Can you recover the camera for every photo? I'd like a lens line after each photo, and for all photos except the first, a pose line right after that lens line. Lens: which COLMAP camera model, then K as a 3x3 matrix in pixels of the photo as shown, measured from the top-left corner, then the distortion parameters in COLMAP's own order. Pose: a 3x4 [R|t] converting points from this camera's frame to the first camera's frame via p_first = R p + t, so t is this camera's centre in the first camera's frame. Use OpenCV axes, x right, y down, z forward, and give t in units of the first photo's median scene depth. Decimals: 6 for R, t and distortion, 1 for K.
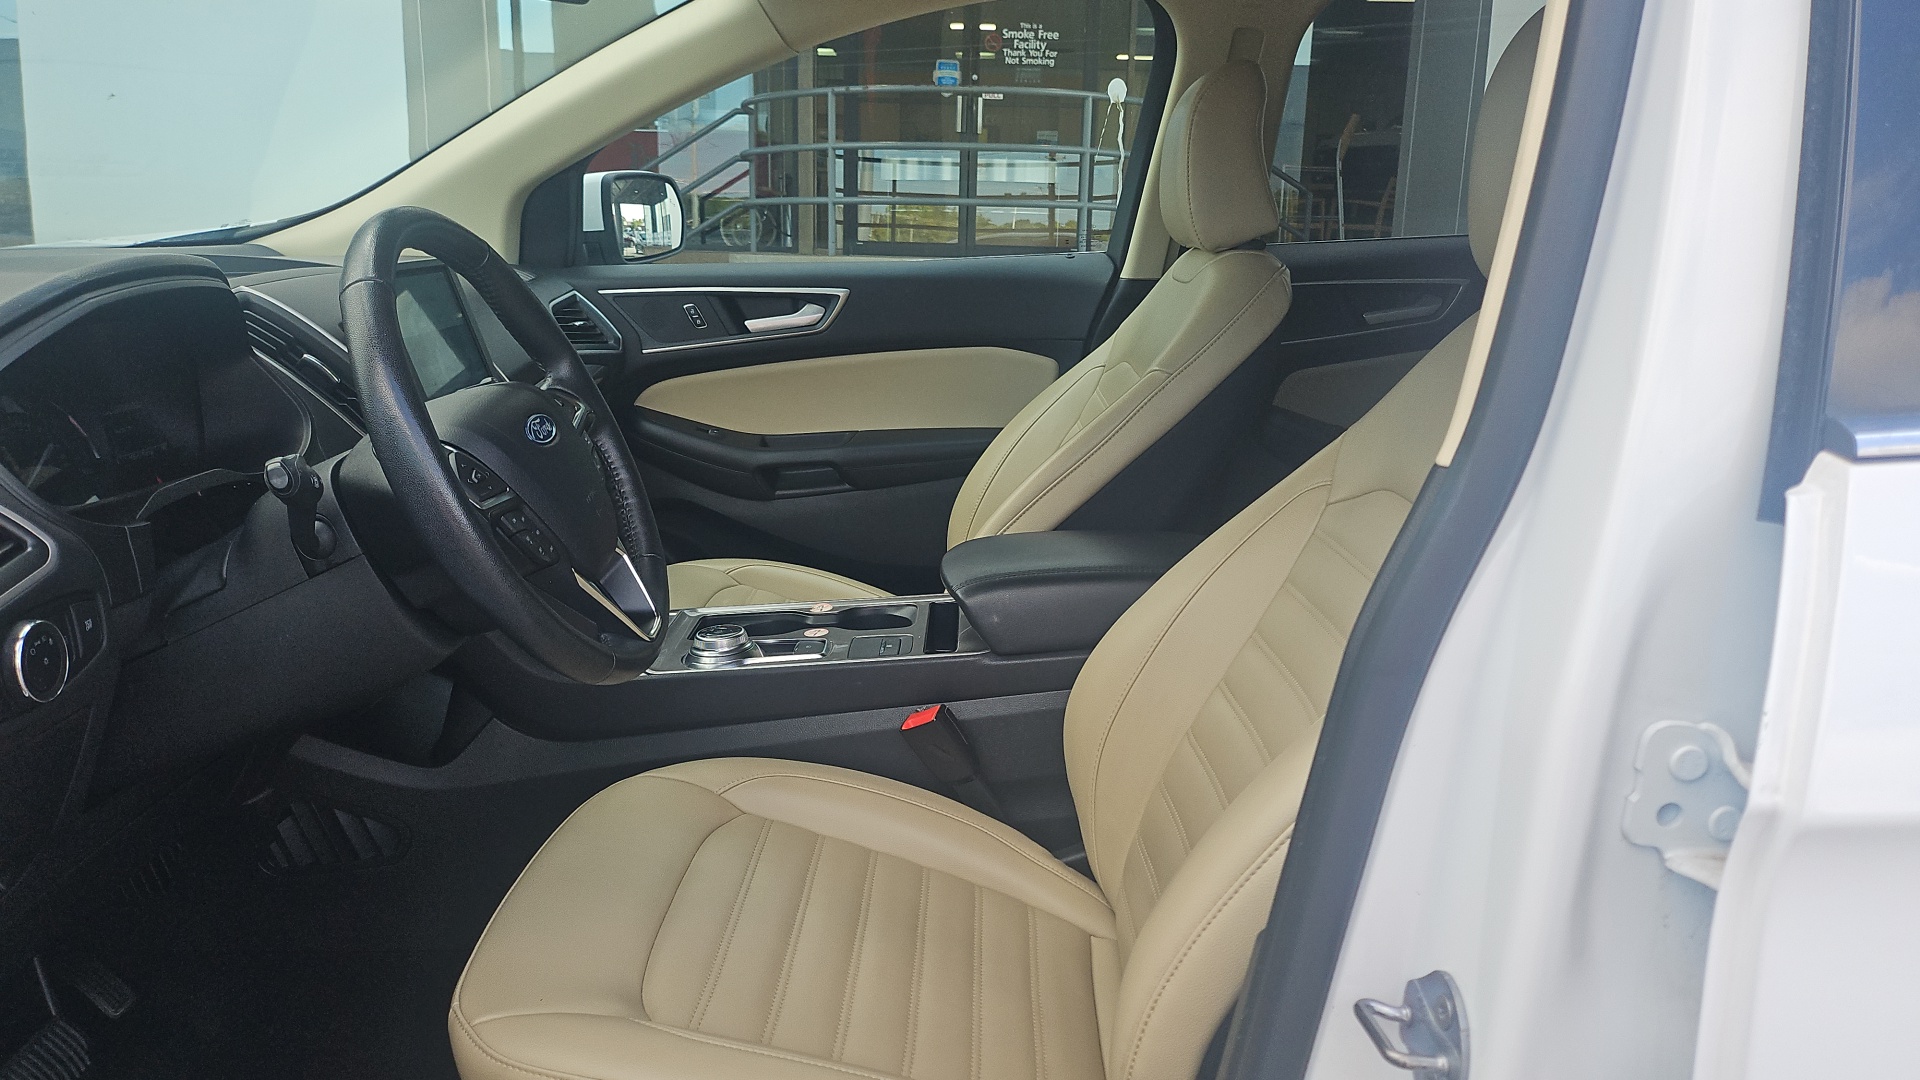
lens RADIAL K [[1376.5, 0, 967.4], [0, 1376.5, 553.2], [0, 0, 1]] dist [0.065344, -0.040401]
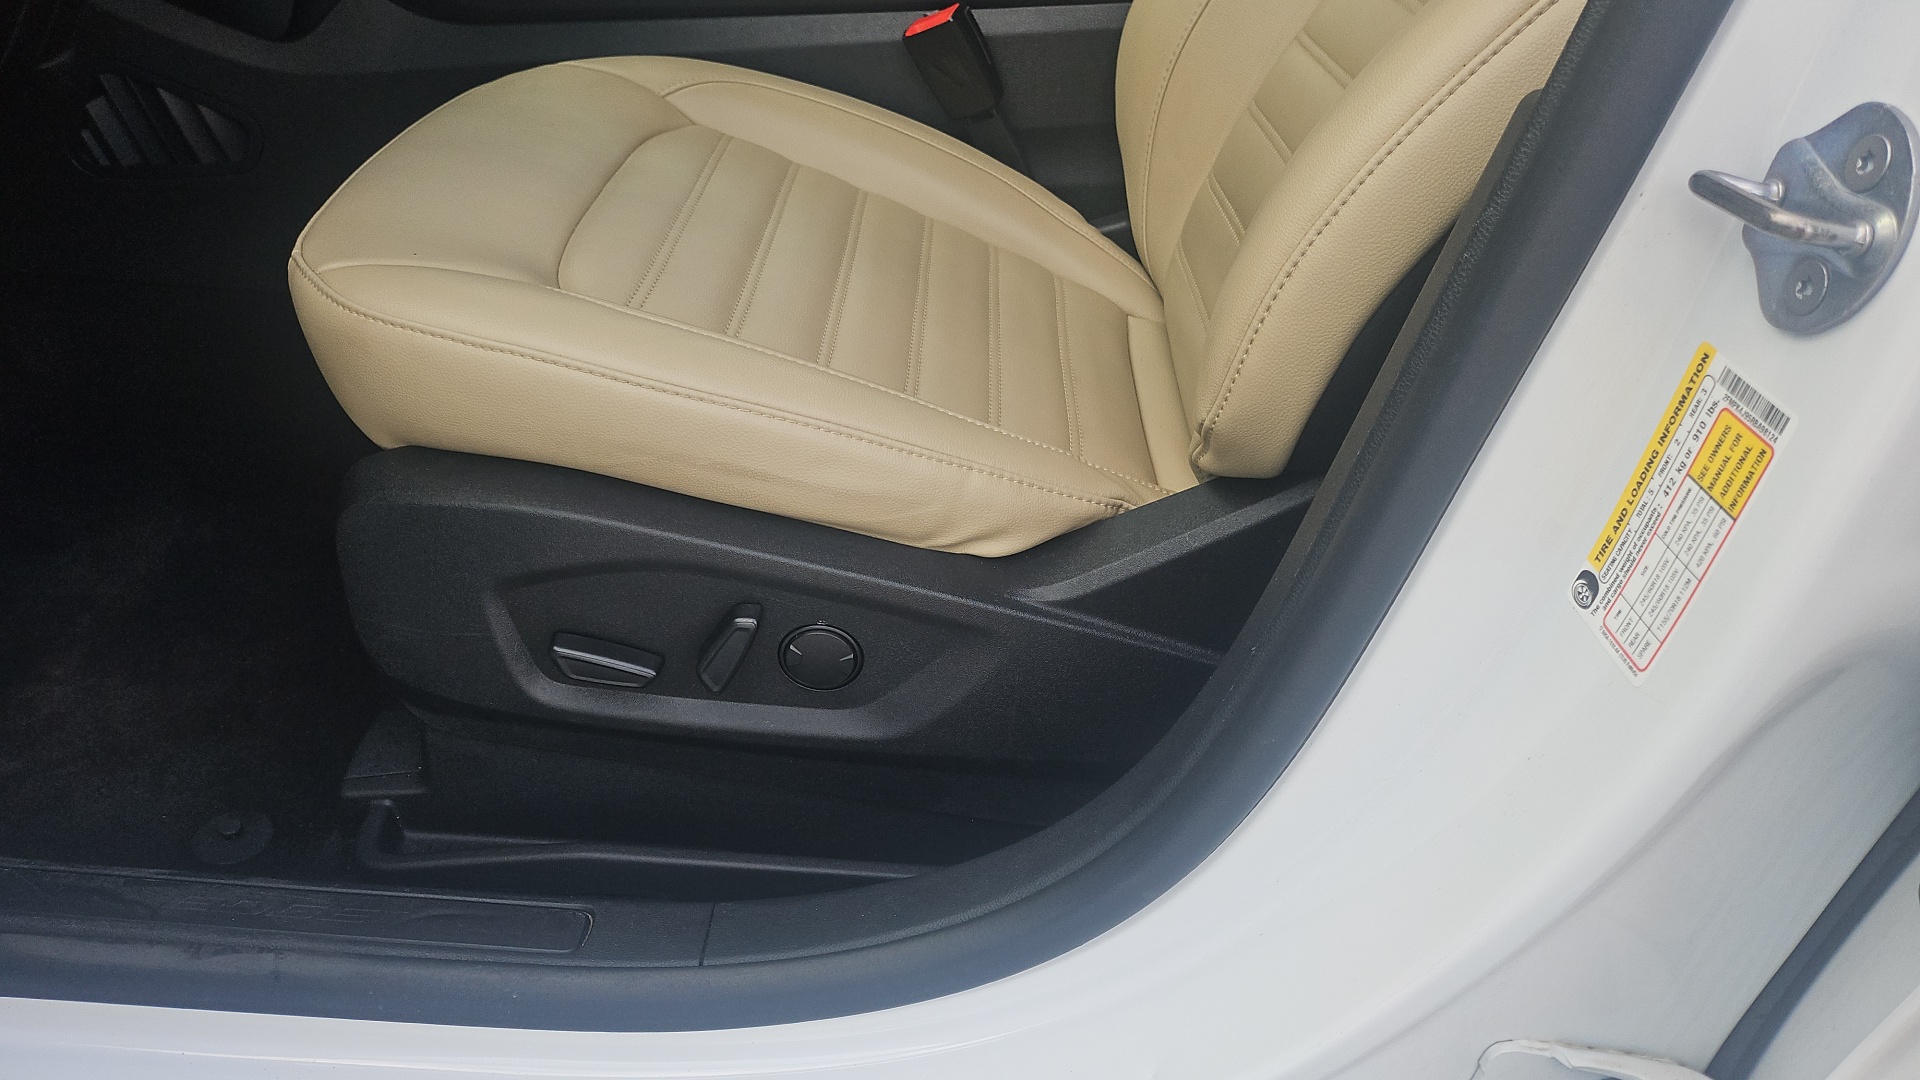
lens RADIAL K [[1455.5, 0, 960.0], [0, 1455.5, 540.0], [0, 0, 1]] dist [0.069707, -0.076060]
pose [[0.997251, 0.065878, 0.033908, -0.028270], [-0.073207, 0.946648, 0.313845, 0.142508], [-0.011424, -0.315464, 0.948869, 0.159551]]
